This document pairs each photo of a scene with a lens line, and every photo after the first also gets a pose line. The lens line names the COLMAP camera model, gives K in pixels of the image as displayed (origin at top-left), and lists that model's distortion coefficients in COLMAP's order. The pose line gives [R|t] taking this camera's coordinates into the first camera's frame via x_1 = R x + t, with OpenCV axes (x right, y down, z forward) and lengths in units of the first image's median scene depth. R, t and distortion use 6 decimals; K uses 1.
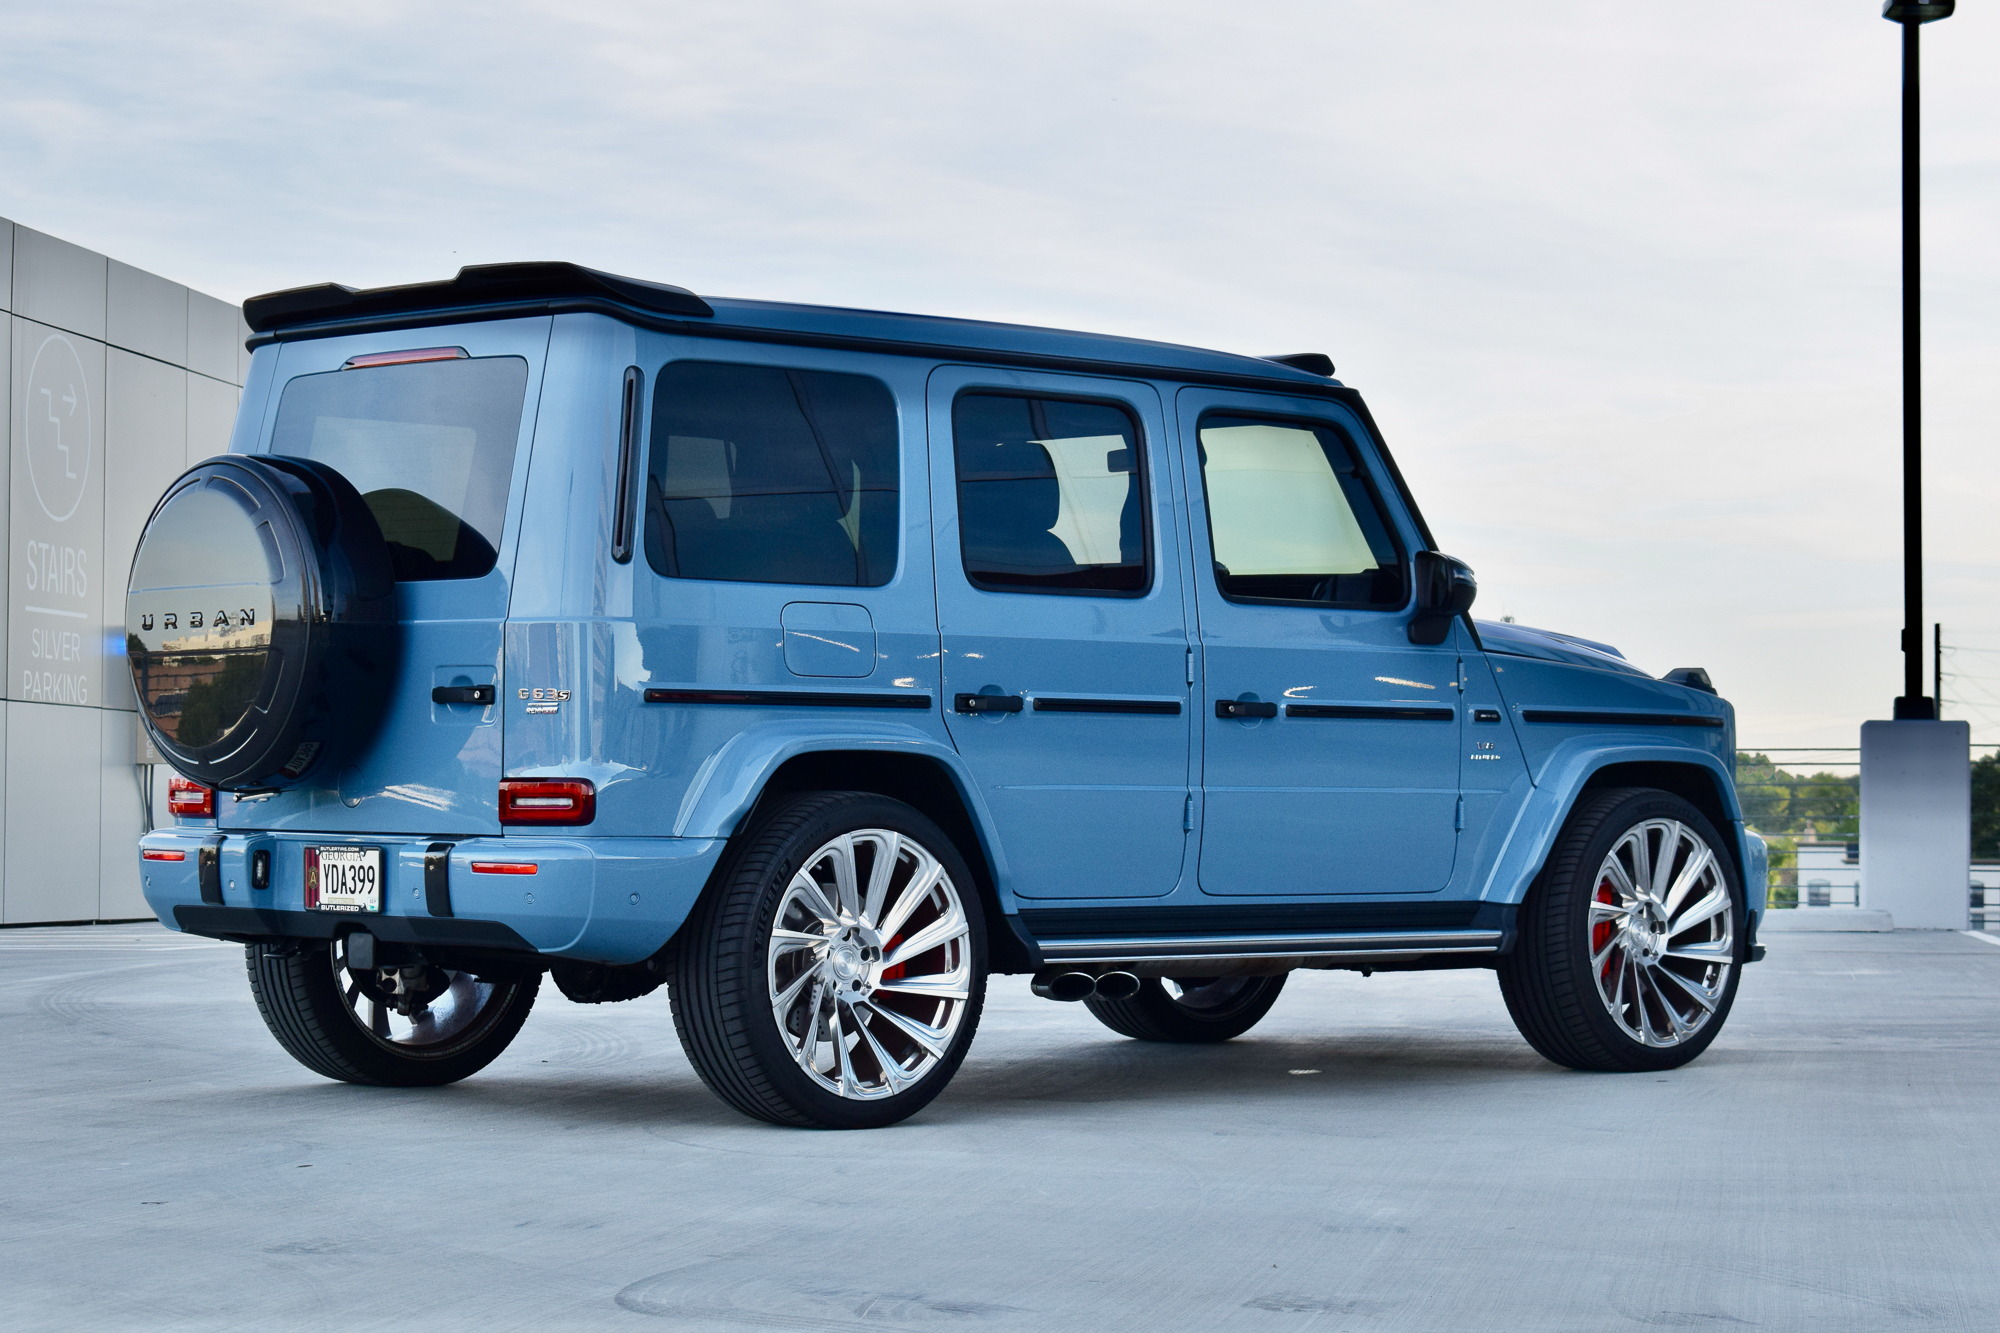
lens RADIAL K [[4542.6, 0, 1000.0], [0, 4542.6, 666.5], [0, 0, 1]] dist [0.064693, -0.067819]
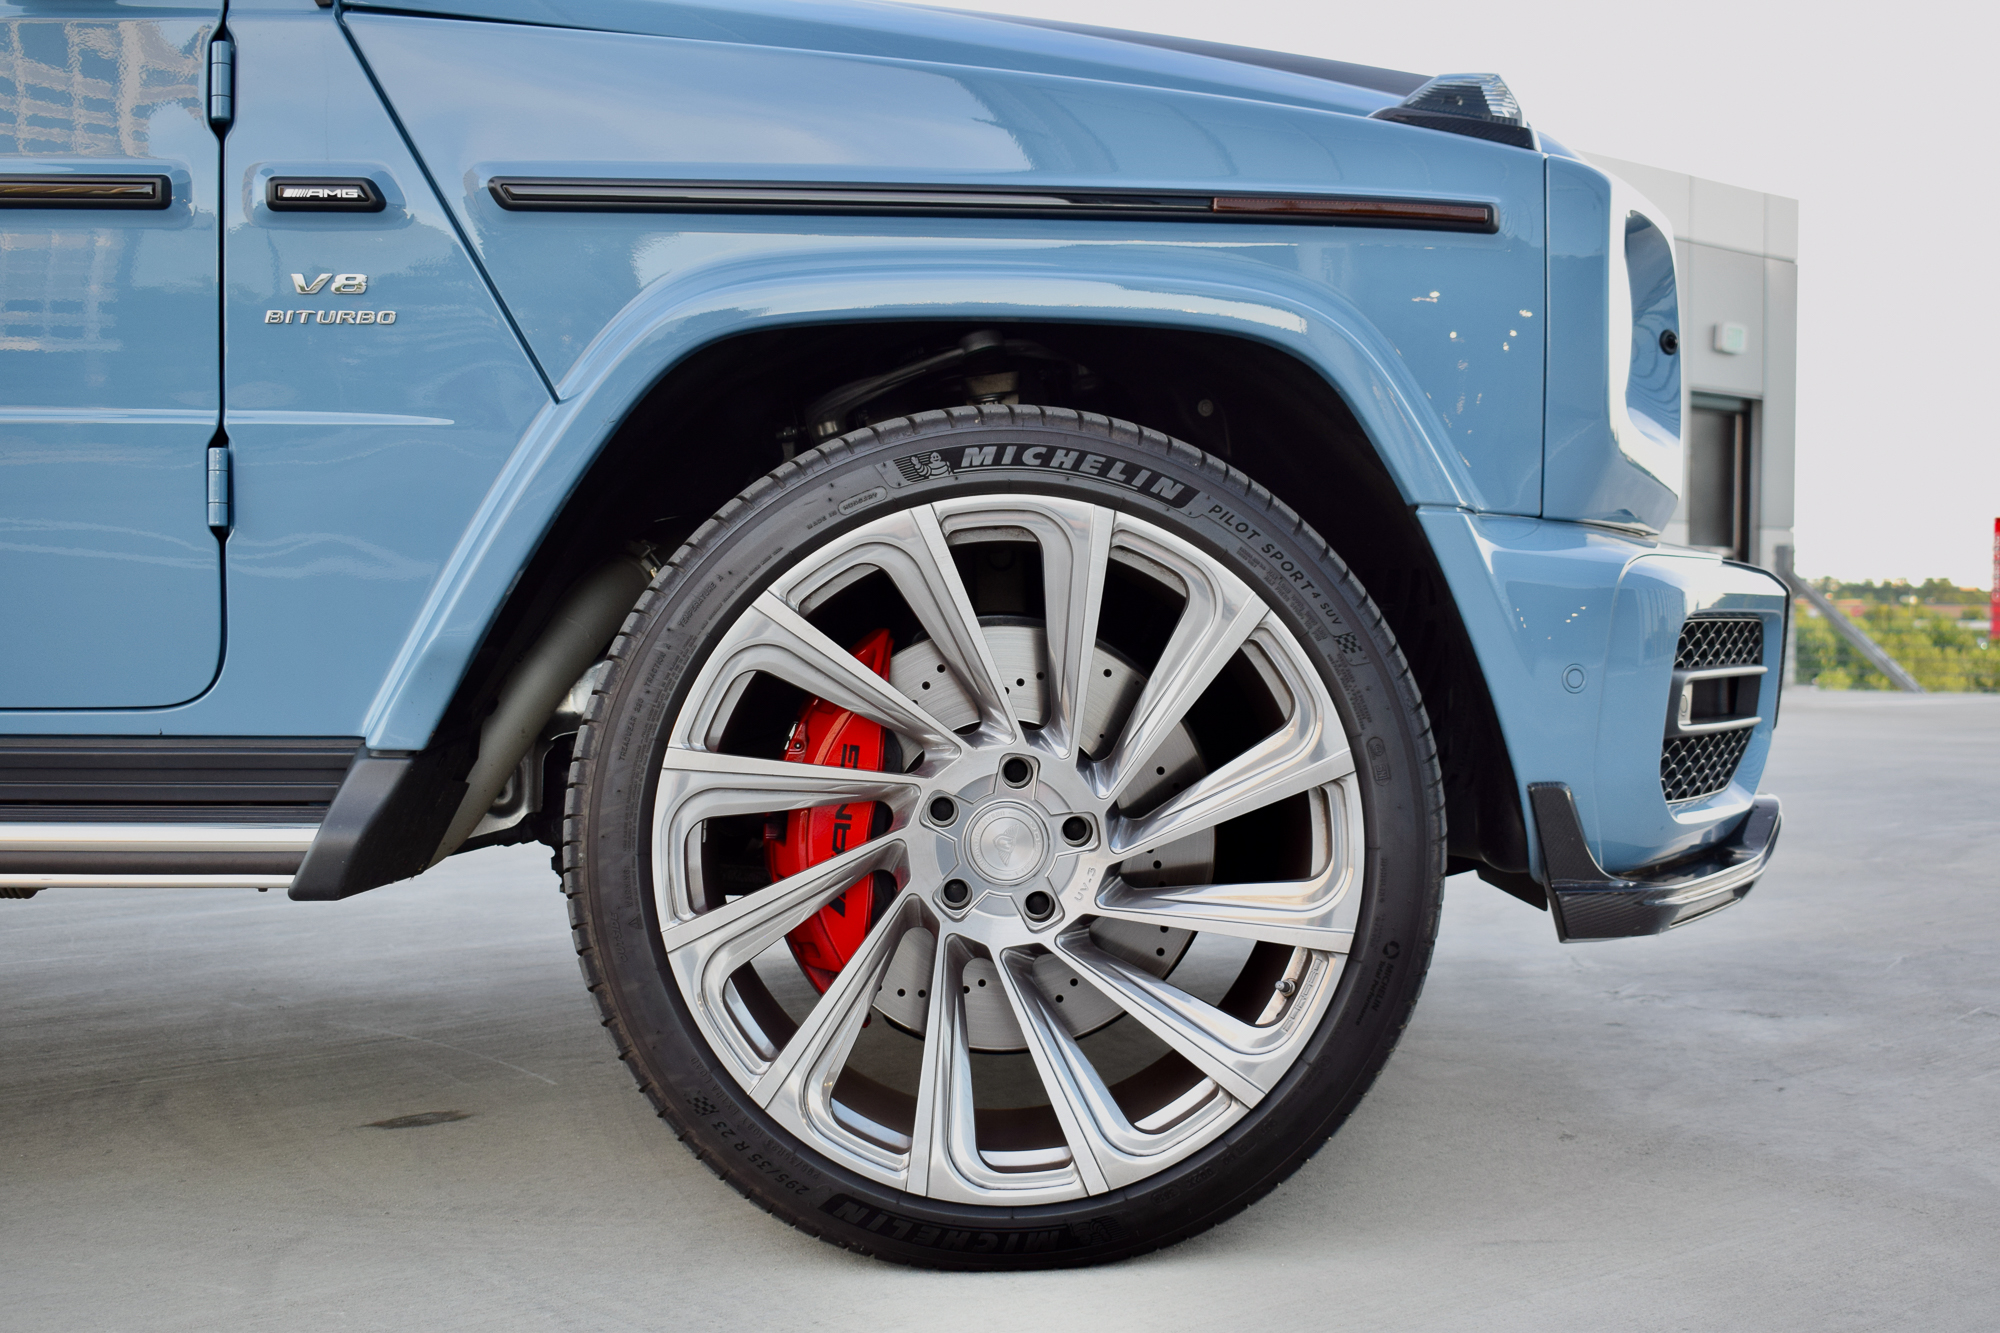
lens RADIAL K [[2423.8, 0, 1000.0], [0, 2423.8, 666.5], [0, 0, 1]] dist [-0.006161, -0.011334]
pose [[0.750889, 0.015318, -0.660251, 0.281472], [0.017221, 0.998937, 0.042760, 0.041586], [0.660204, -0.043478, 0.749827, 0.949778]]
